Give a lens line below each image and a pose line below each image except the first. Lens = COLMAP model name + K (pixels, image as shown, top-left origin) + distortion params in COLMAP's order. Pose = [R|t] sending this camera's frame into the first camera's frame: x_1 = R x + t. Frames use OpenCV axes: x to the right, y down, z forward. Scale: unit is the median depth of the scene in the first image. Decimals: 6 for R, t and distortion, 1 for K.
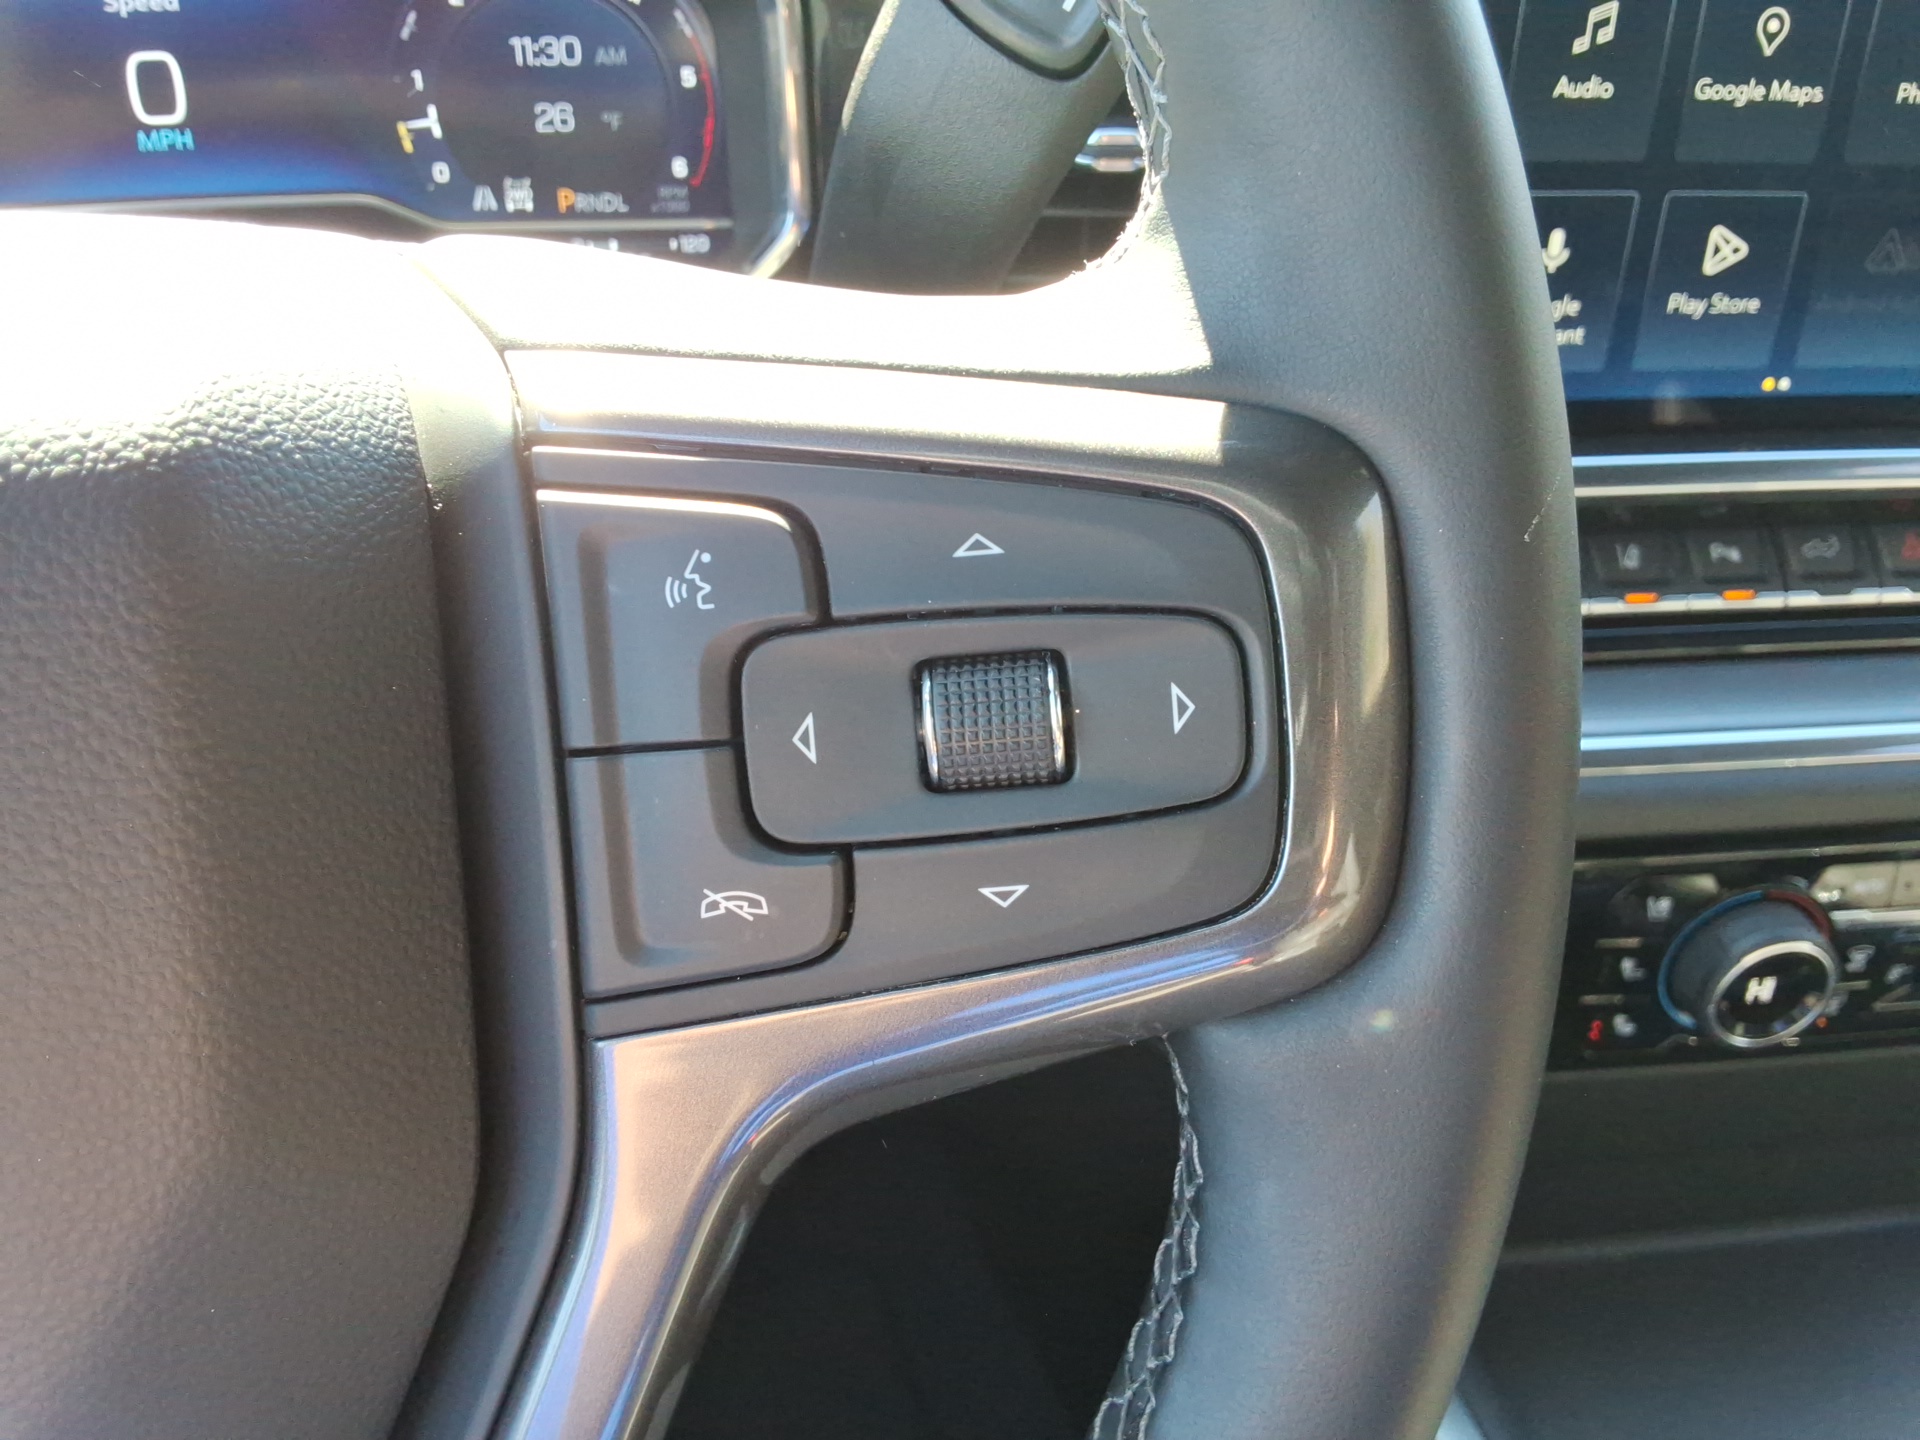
lens RADIAL K [[1571.4, 0, 970.2], [0, 1571.4, 695.5], [0, 0, 1]] dist [0.063158, -0.133216]
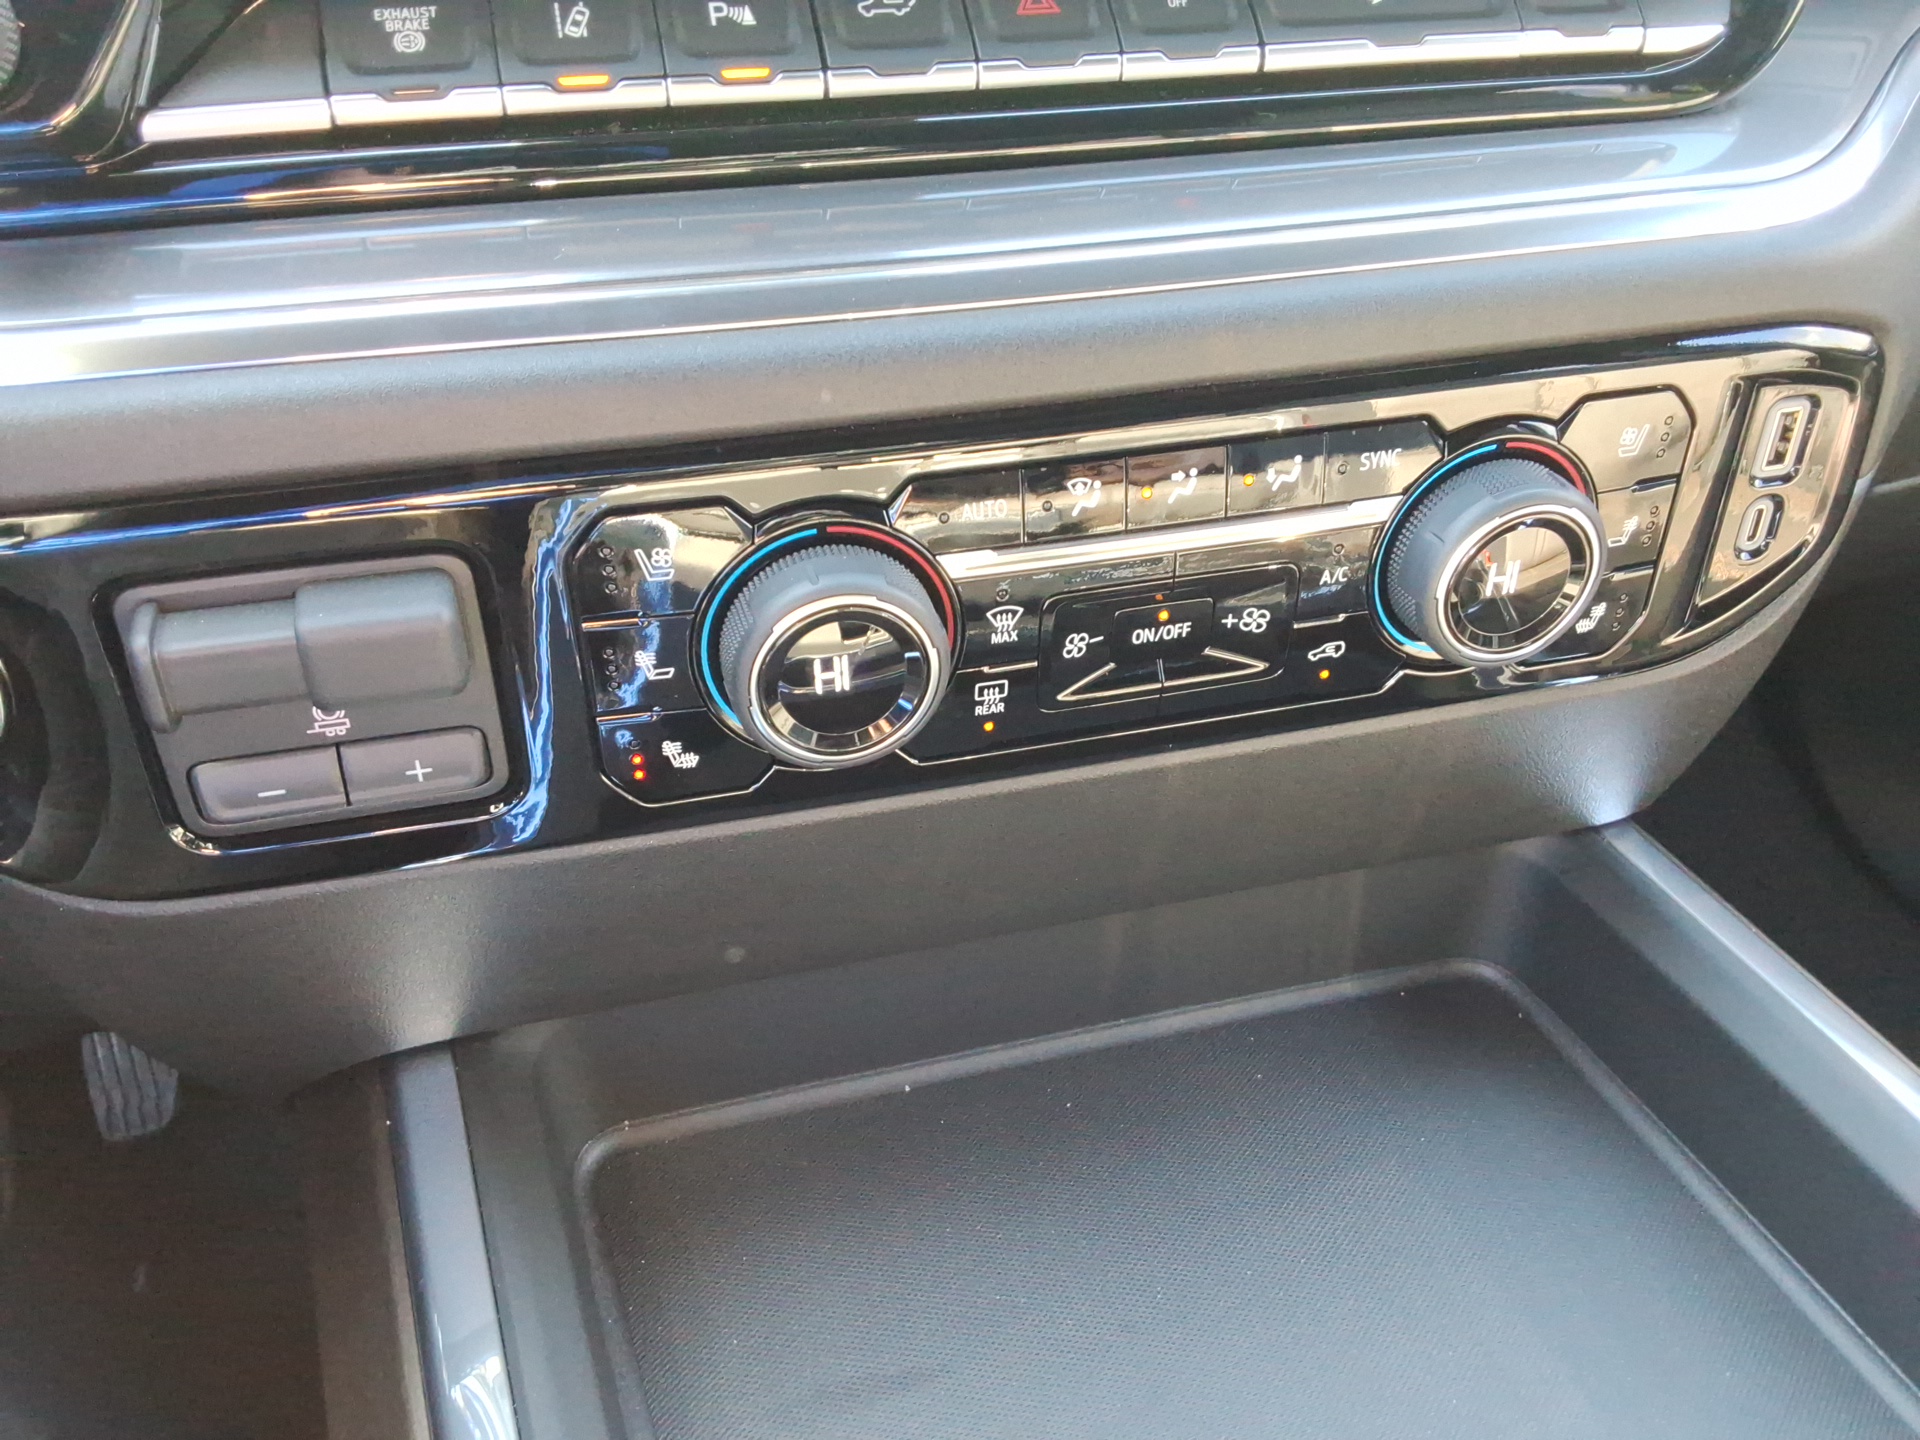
lens RADIAL K [[1530.8, 0, 971.7], [0, 1530.8, 699.5], [0, 0, 1]] dist [0.131215, -0.192106]
pose [[0.989826, -0.095079, 0.105851, 0.511364], [0.089041, 0.994196, 0.060383, 0.169591], [-0.110978, -0.050344, 0.992547, 0.360423]]
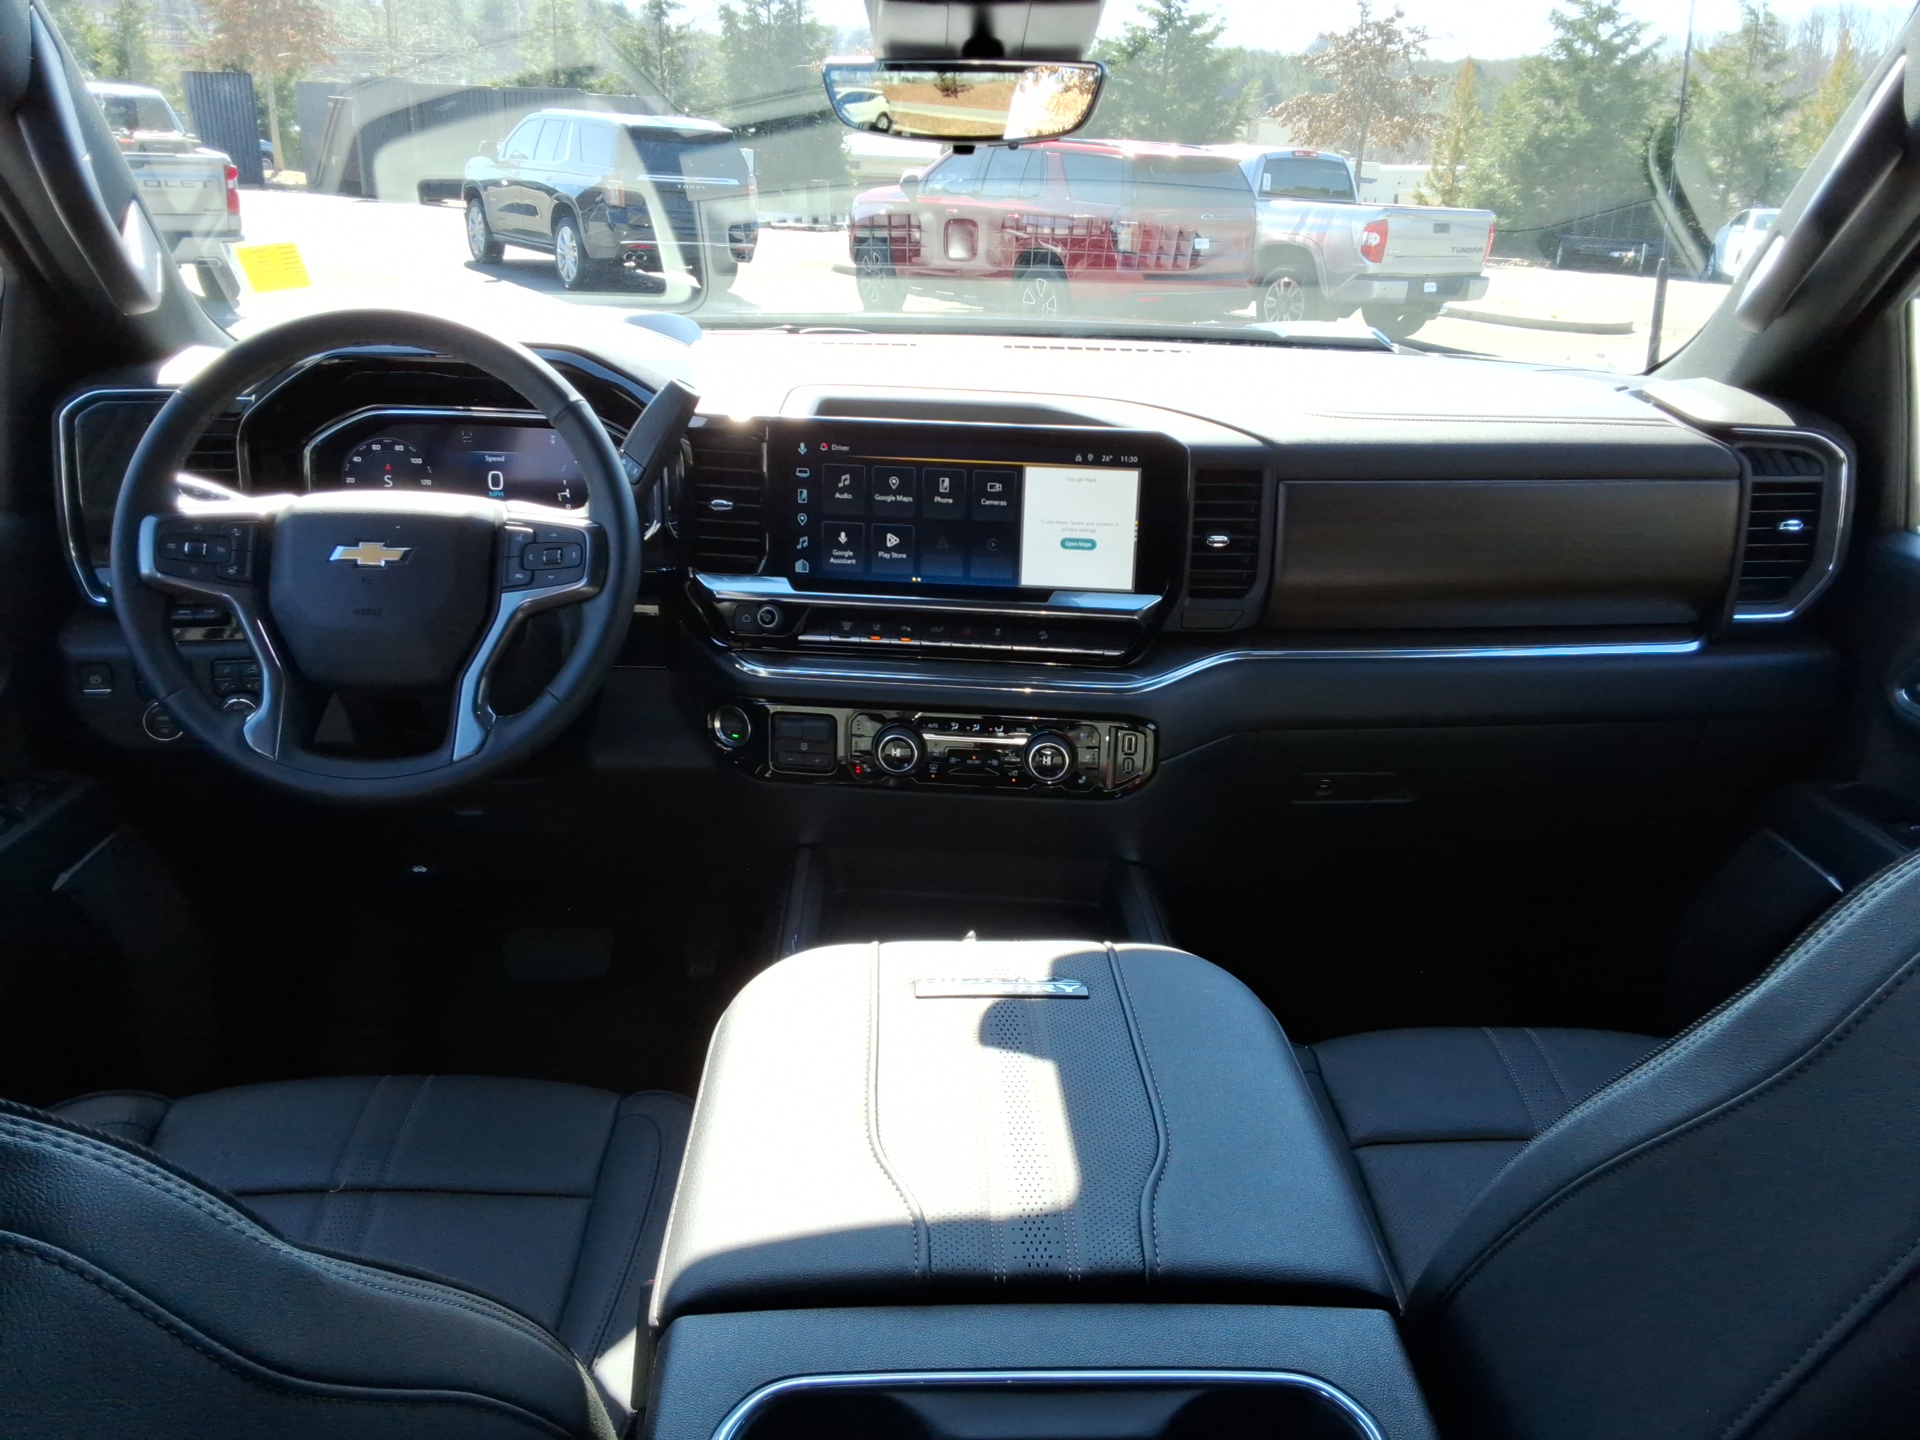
lens RADIAL K [[1538.4, 0, 976.2], [0, 1538.4, 699.5], [0, 0, 1]] dist [0.118615, -0.190457]
pose [[0.978236, 0.061967, -0.198024, 1.363870], [-0.106892, 0.968482, -0.224981, 0.827543], [0.177841, 0.241251, 0.954028, -2.195875]]
